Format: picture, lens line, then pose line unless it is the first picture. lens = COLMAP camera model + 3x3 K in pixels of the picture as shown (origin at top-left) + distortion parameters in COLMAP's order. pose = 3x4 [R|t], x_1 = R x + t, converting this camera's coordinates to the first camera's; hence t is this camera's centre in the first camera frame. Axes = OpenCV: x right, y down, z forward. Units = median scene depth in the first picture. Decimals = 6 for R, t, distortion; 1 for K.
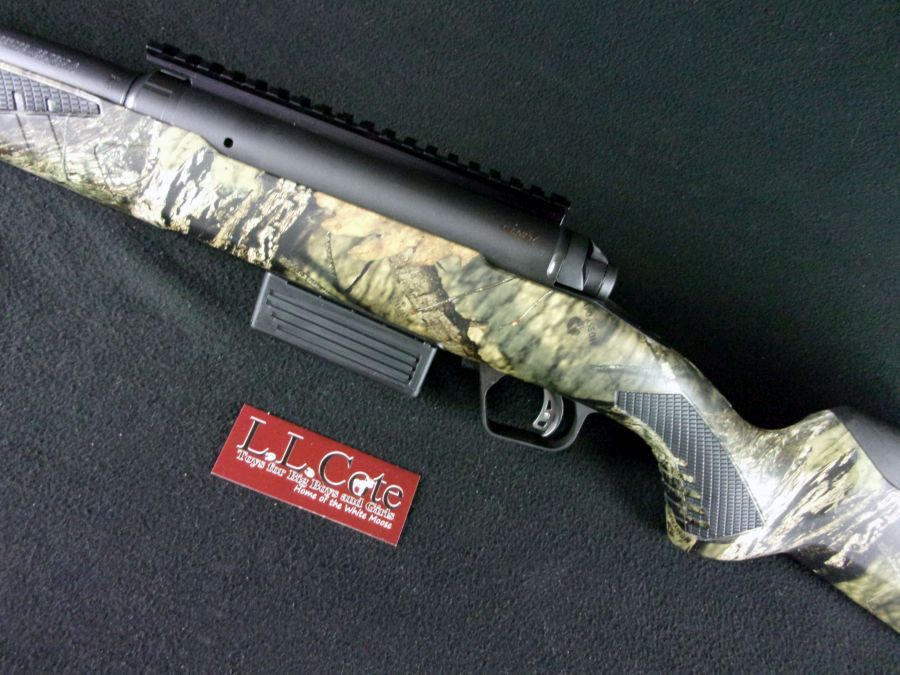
lens RADIAL K [[745.2, 0, 450.0], [0, 745.2, 337.5], [0, 0, 1]] dist [0.038592, -0.088741]
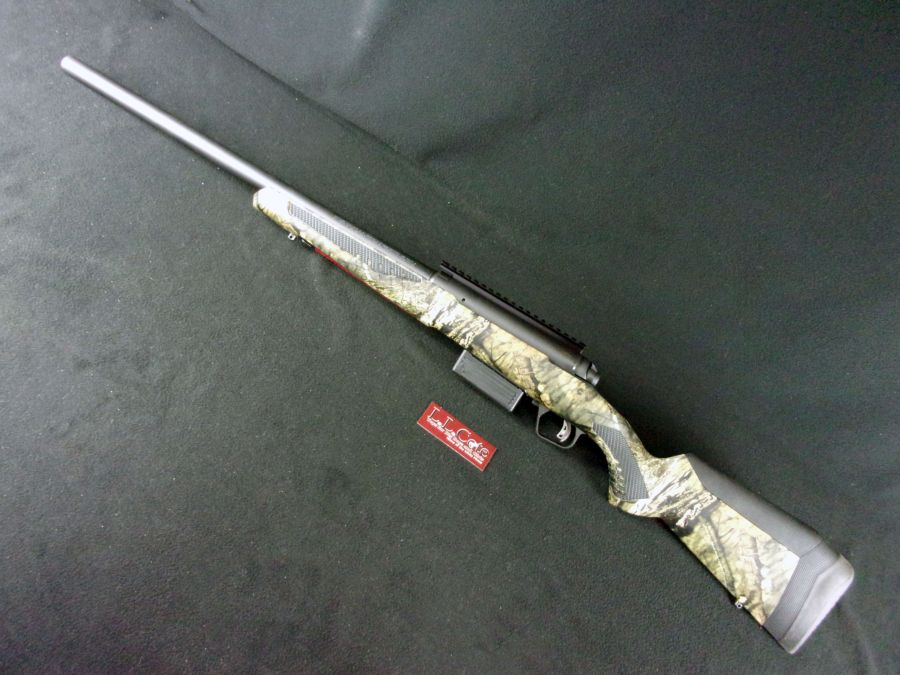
lens RADIAL K [[729.5, 0, 450.0], [0, 729.5, 337.5], [0, 0, 1]] dist [0.004552, -0.144622]
pose [[0.980110, 0.181041, -0.081288, -0.096549], [-0.195908, 0.948043, -0.250669, 0.509480], [0.031683, 0.261608, 0.964654, -1.431635]]
